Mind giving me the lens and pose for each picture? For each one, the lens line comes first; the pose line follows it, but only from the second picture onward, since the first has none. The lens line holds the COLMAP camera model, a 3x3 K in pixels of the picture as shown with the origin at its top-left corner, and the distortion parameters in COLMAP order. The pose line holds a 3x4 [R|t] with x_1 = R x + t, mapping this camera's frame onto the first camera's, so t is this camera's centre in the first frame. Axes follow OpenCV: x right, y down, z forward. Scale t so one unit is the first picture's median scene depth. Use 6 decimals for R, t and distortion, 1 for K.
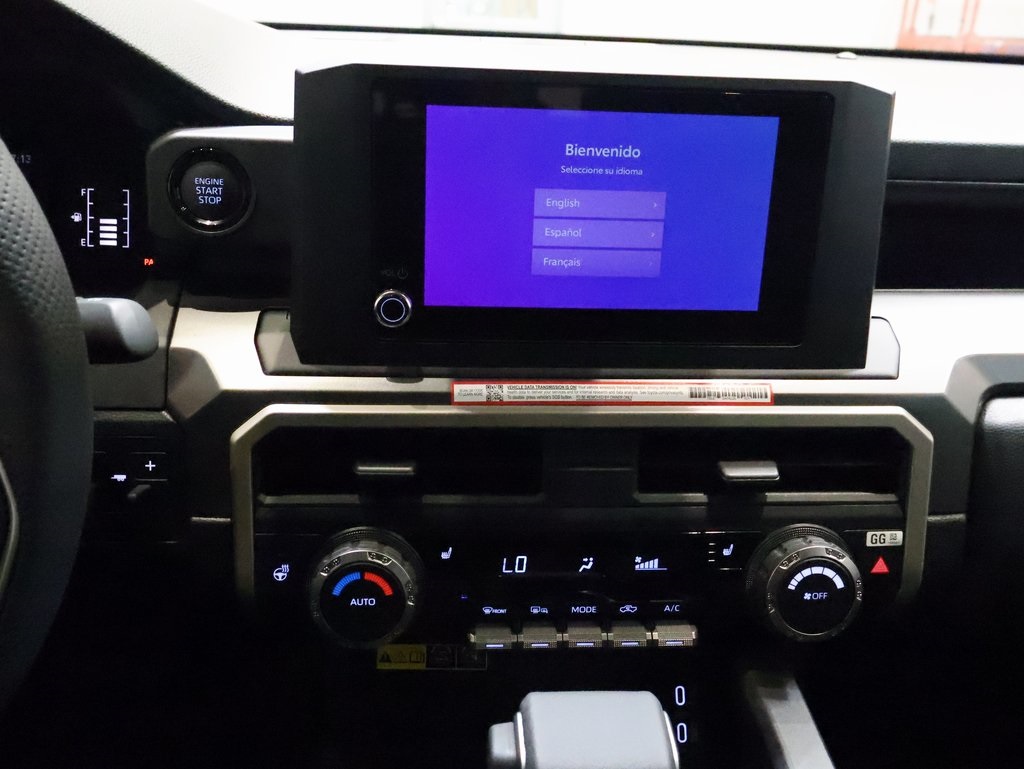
lens RADIAL K [[990.3, 0, 508.2], [0, 990.3, 386.1], [0, 0, 1]] dist [0.002421, 0.000000]
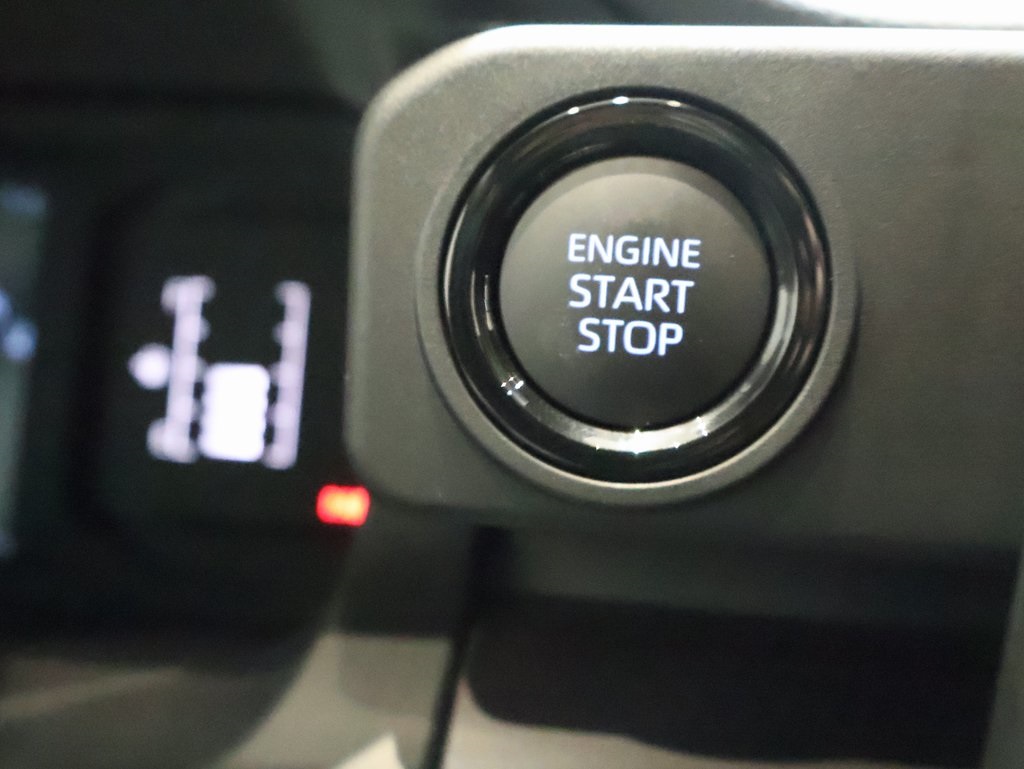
lens RADIAL K [[1066.5, 0, 512.2], [0, 1066.5, 384.1], [0, 0, 1]] dist [-0.007581, 0.000000]
pose [[0.981507, 0.024998, -0.189786, -0.294623], [-0.045731, 0.993350, -0.105663, -0.158871], [0.185883, 0.112388, 0.976123, 0.805331]]
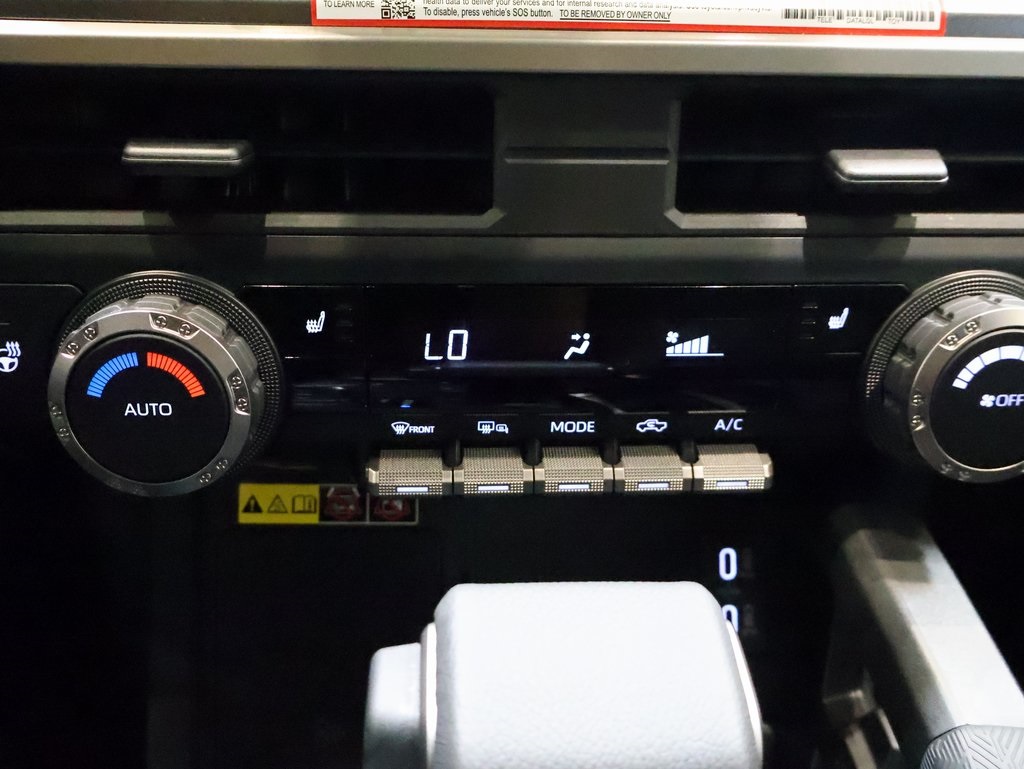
lens RADIAL K [[963.4, 0, 506.3], [0, 963.4, 395.2], [0, 0, 1]] dist [0.000123, 0.000000]
pose [[0.999954, -0.000492, -0.009556, 0.045133], [0.002122, 0.985222, 0.171269, 0.117290], [0.009330, -0.171281, 0.985178, 0.475807]]
